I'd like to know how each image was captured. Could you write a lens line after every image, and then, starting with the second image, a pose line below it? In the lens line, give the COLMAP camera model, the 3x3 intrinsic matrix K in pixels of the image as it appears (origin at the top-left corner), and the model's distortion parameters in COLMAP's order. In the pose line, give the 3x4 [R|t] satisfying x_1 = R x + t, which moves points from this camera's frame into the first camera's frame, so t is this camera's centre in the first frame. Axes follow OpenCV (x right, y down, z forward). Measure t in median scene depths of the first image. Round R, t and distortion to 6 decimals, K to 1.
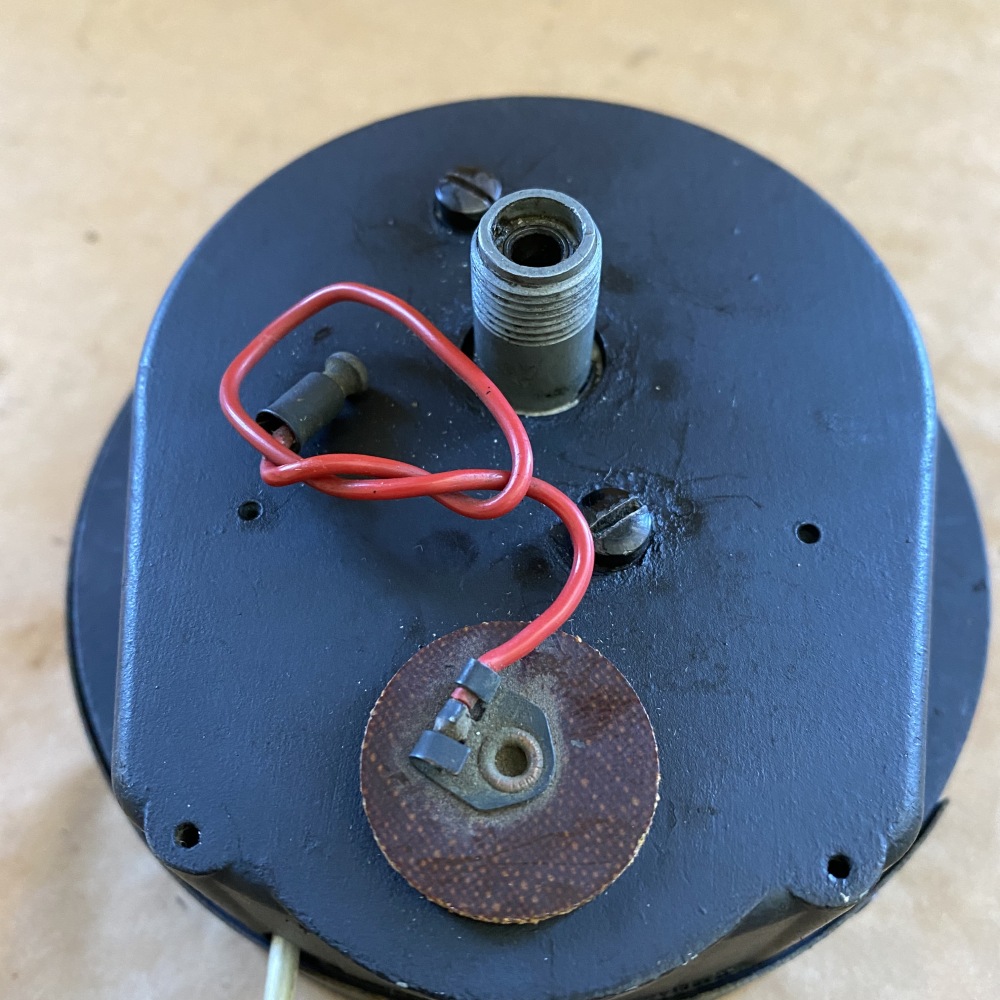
lens RADIAL K [[1072.8, 0, 500.0], [0, 1072.8, 500.0], [0, 0, 1]] dist [0.030507, 0.001004]
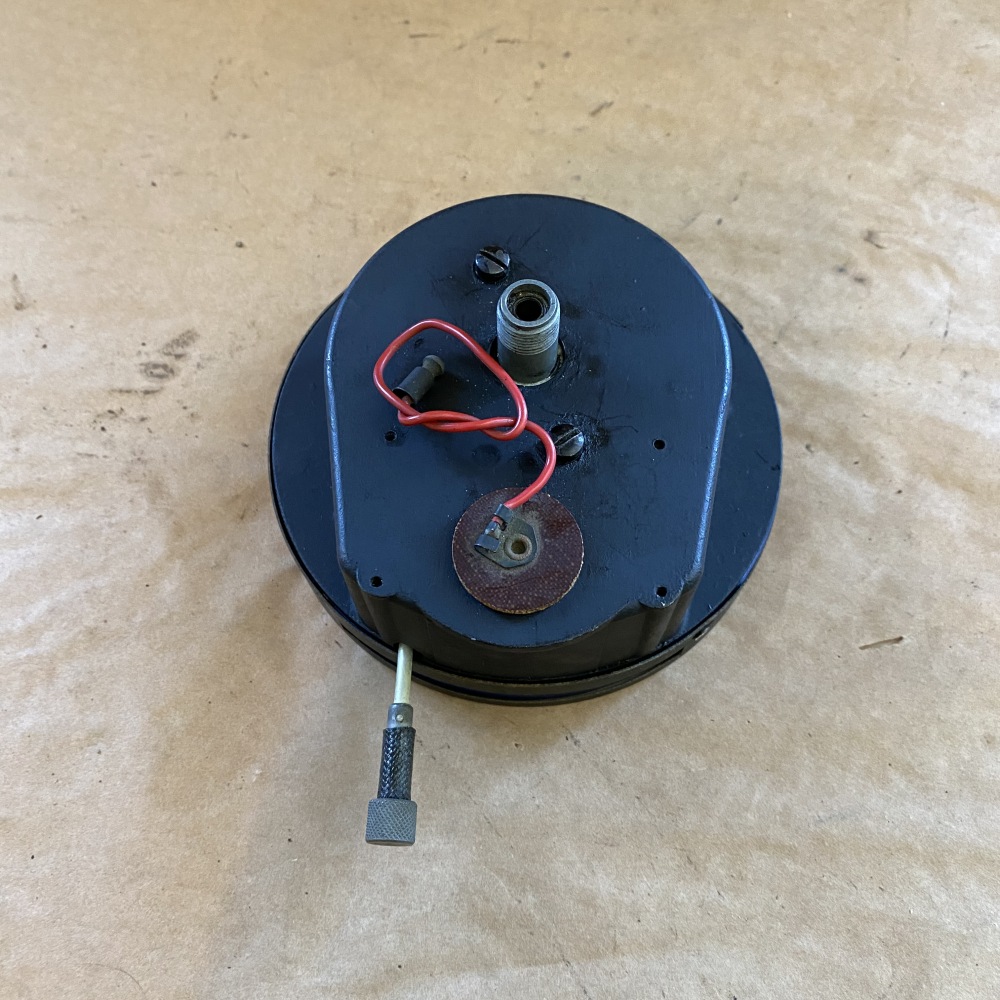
lens RADIAL K [[1173.2, 0, 500.0], [0, 1173.2, 500.0], [0, 0, 1]] dist [0.023763, -0.035548]
pose [[0.999954, -0.009571, 0.000970, -0.027026], [0.009410, 0.994118, 0.107891, -0.114025], [-0.001997, -0.107877, 0.994162, -1.312193]]
